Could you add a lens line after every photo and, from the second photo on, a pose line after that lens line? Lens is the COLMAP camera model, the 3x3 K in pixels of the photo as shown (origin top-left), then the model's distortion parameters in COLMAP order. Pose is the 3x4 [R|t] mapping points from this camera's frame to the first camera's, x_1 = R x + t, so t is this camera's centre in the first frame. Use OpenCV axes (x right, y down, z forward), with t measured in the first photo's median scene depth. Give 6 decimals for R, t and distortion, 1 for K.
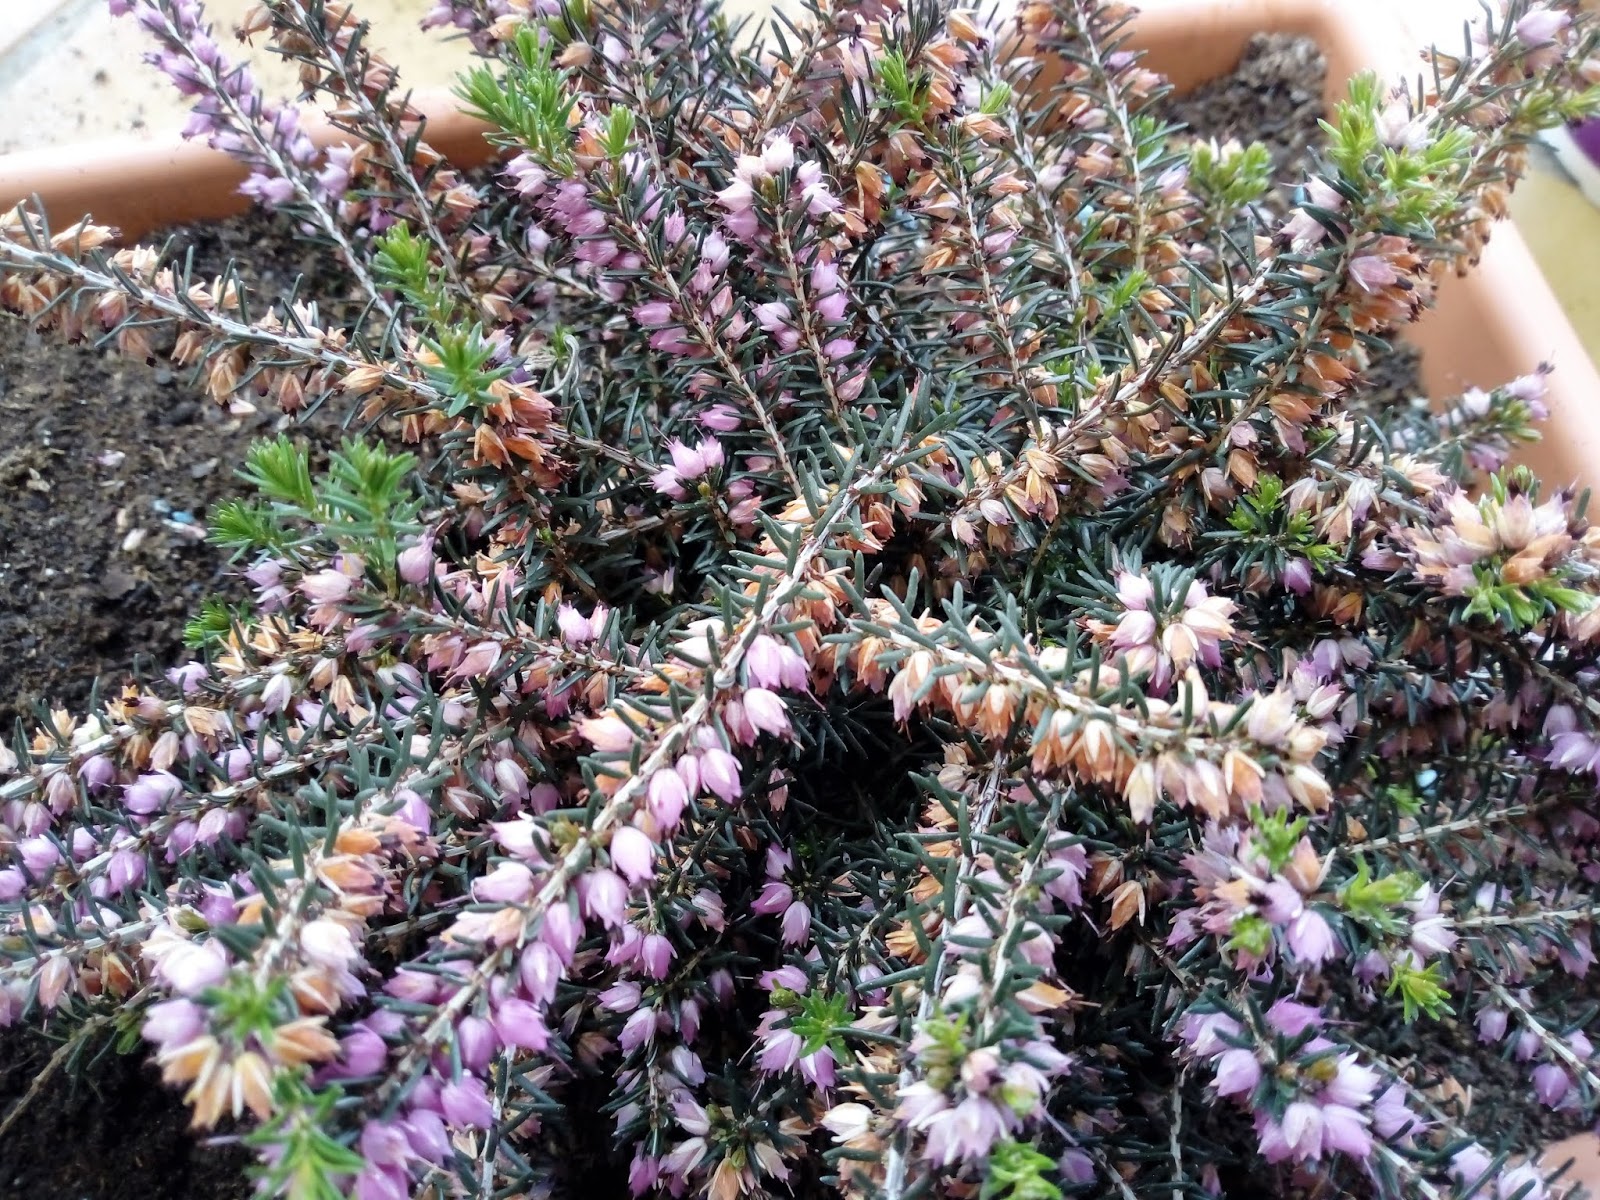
lens RADIAL K [[1379.4, 0, 800.0], [0, 1379.4, 600.0], [0, 0, 1]] dist [0.069184, -0.180446]
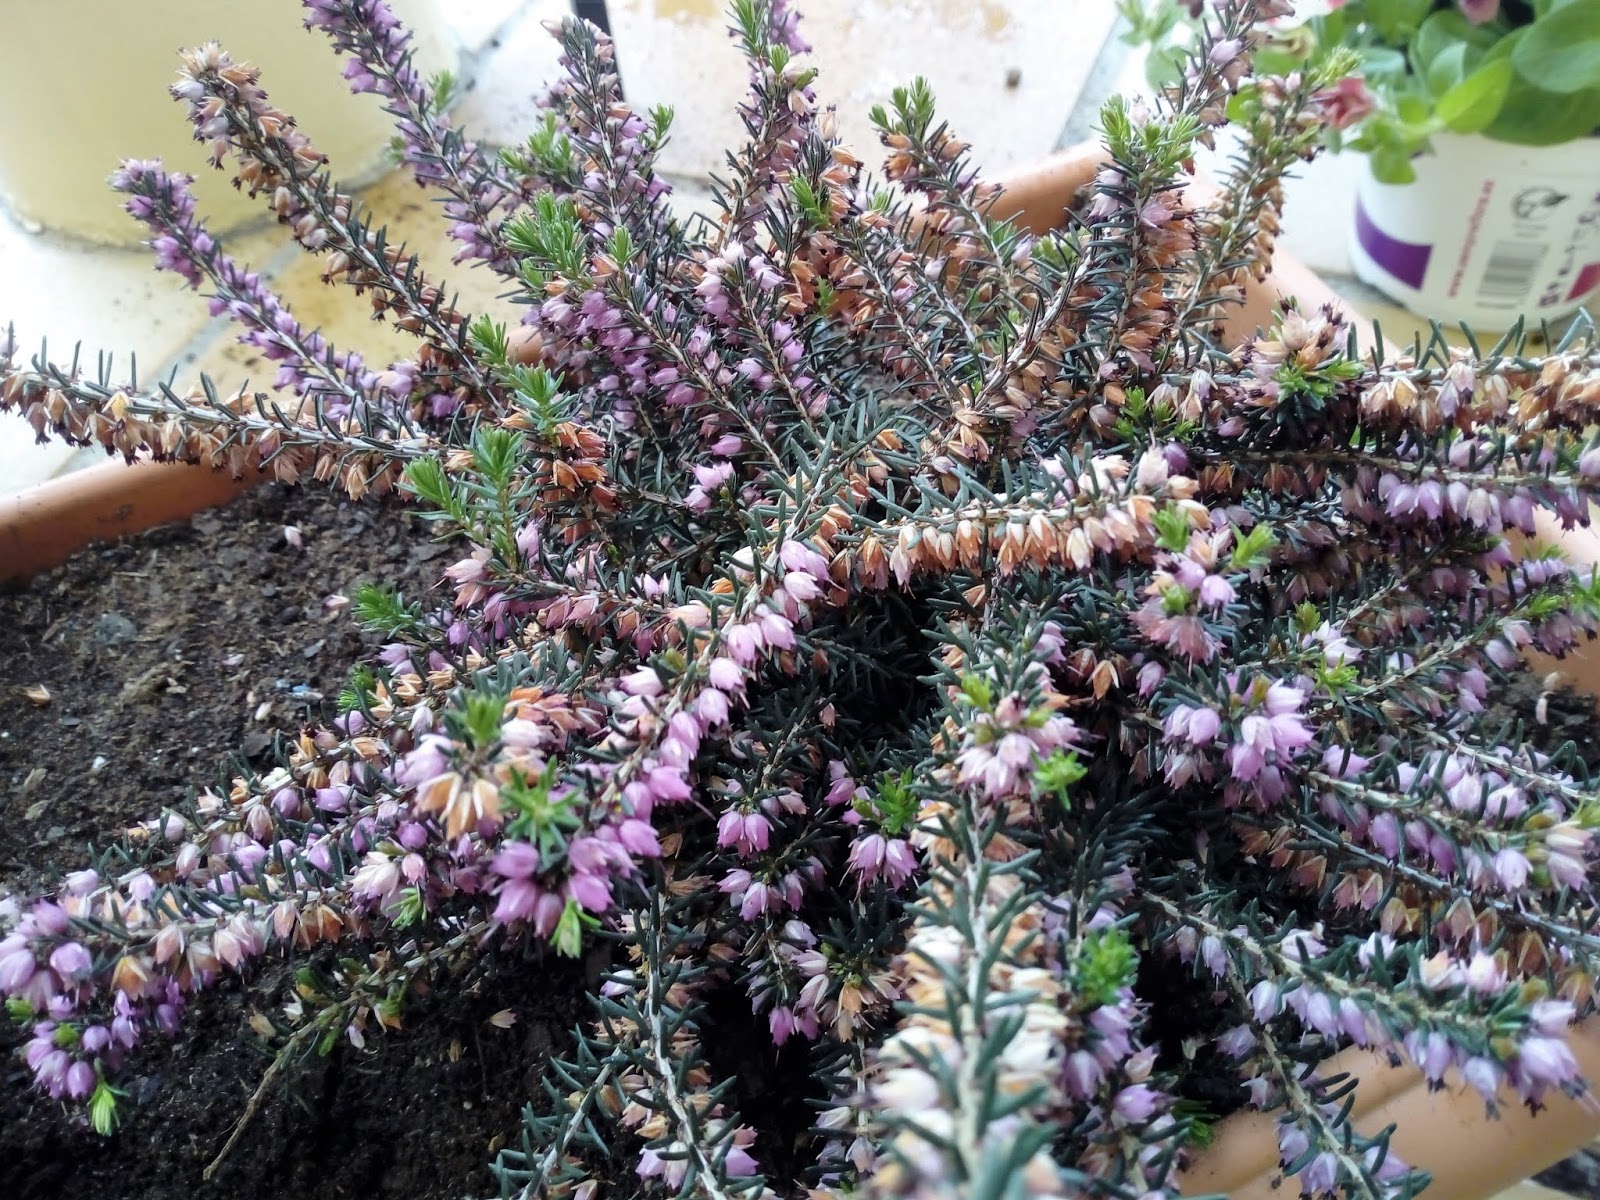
lens RADIAL K [[1361.6, 0, 800.3], [0, 1361.6, 569.3], [0, 0, 1]] dist [0.208207, -0.556977]
pose [[0.979437, -0.199107, 0.032537, -0.055515], [0.200322, 0.940638, -0.273993, 0.358391], [0.023949, 0.274876, 0.961181, -0.236995]]
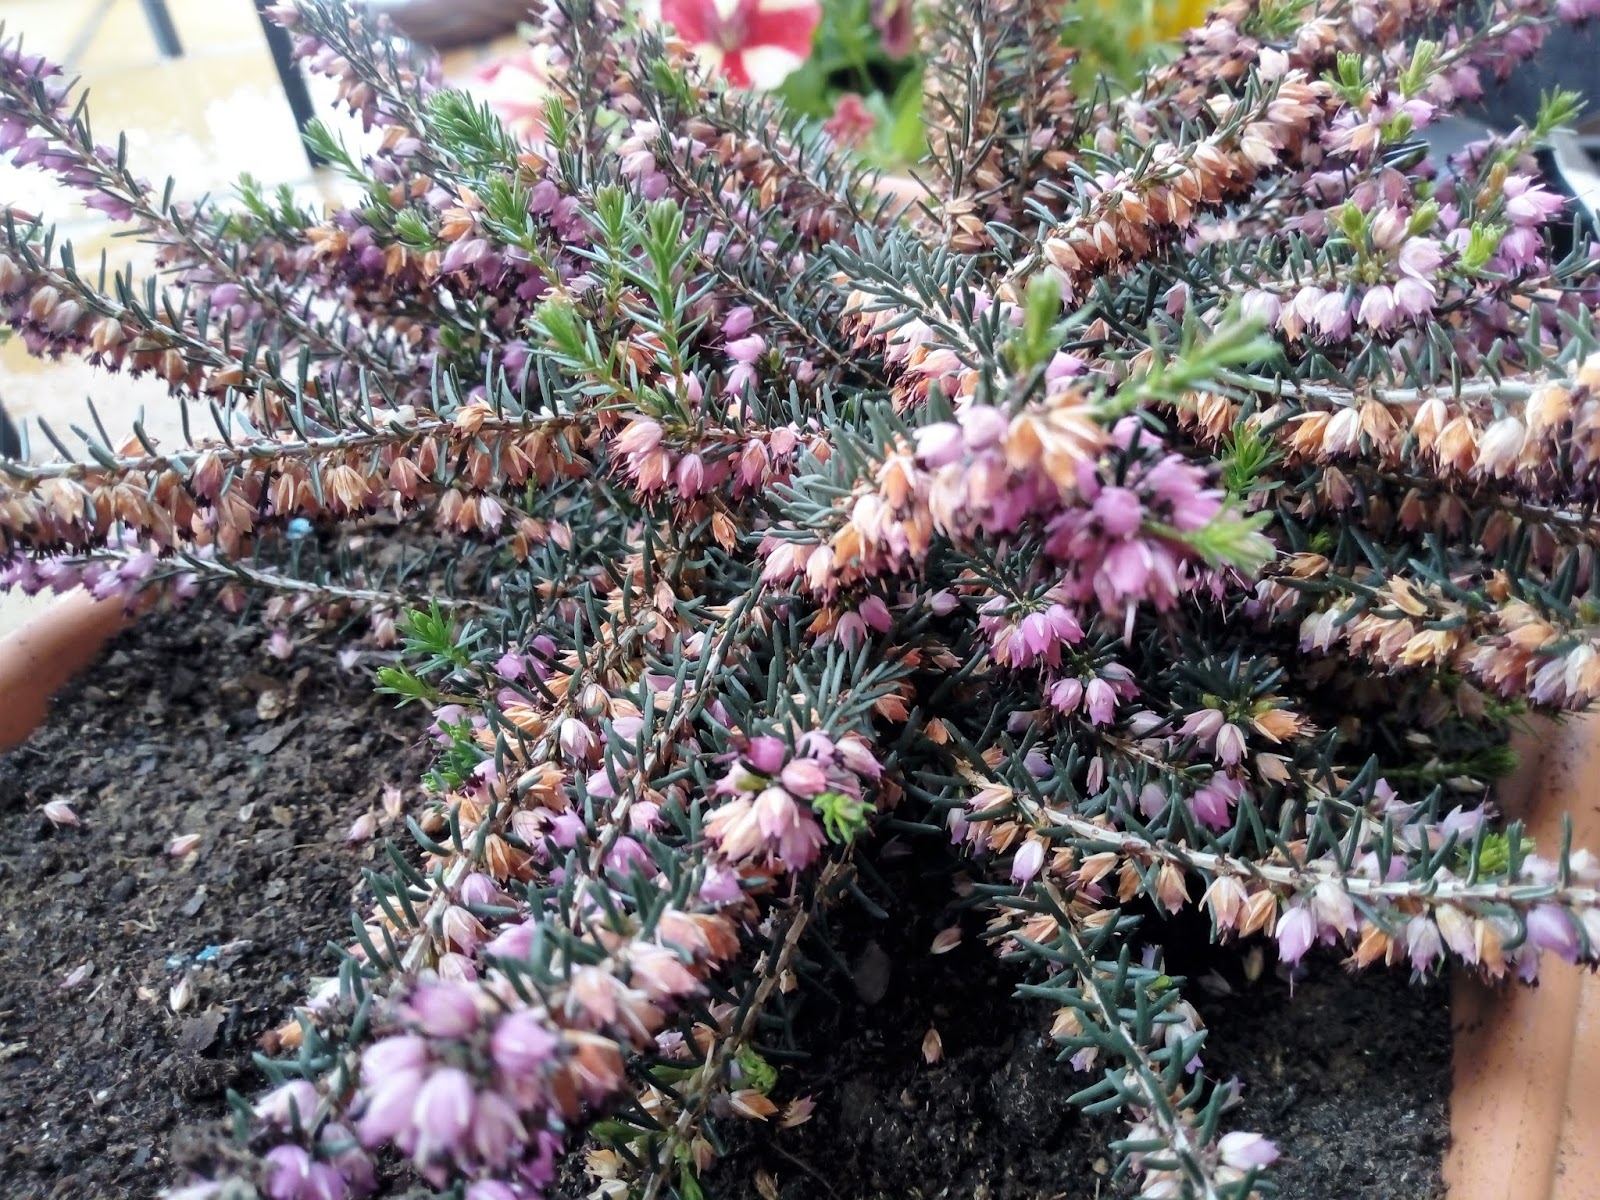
lens RADIAL K [[1379.4, 0, 800.0], [0, 1379.4, 600.0], [0, 0, 1]] dist [0.069184, -0.180446]
pose [[0.693752, -0.506009, 0.512507, -0.717978], [0.685901, 0.681224, -0.255879, 0.348357], [-0.219655, 0.529046, 0.819672, 0.181794]]
